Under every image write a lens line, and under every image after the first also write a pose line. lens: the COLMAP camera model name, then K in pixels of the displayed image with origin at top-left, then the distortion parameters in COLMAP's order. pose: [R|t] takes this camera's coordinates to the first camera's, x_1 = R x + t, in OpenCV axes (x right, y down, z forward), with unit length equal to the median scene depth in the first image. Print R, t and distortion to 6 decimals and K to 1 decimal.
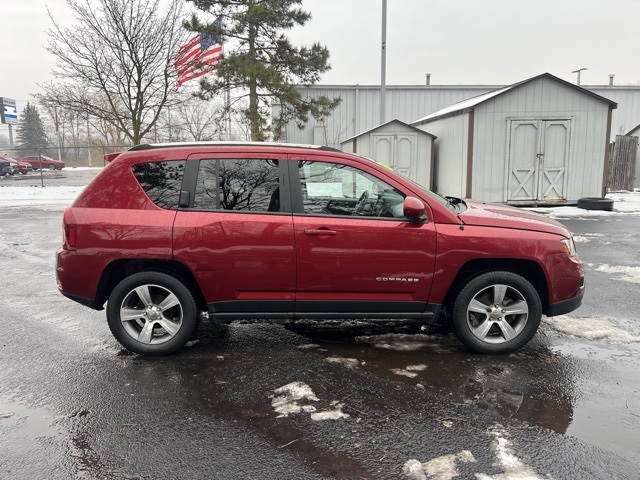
lens RADIAL K [[474.9, 0, 317.8], [0, 474.9, 239.0], [0, 0, 1]] dist [0.021758, -0.024943]
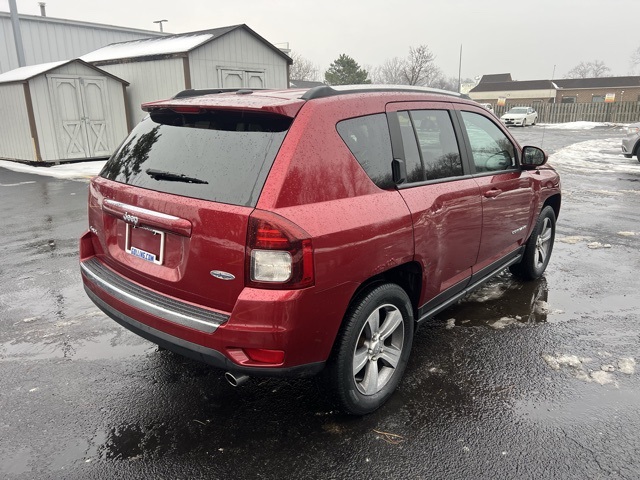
lens RADIAL K [[474.9, 0, 317.8], [0, 474.9, 239.8], [0, 0, 1]] dist [0.021758, -0.024943]
pose [[0.665922, -0.196538, 0.719667, -0.244447], [0.121884, 0.980374, 0.154953, -0.030300], [-0.735997, -0.015471, 0.676808, 0.174828]]
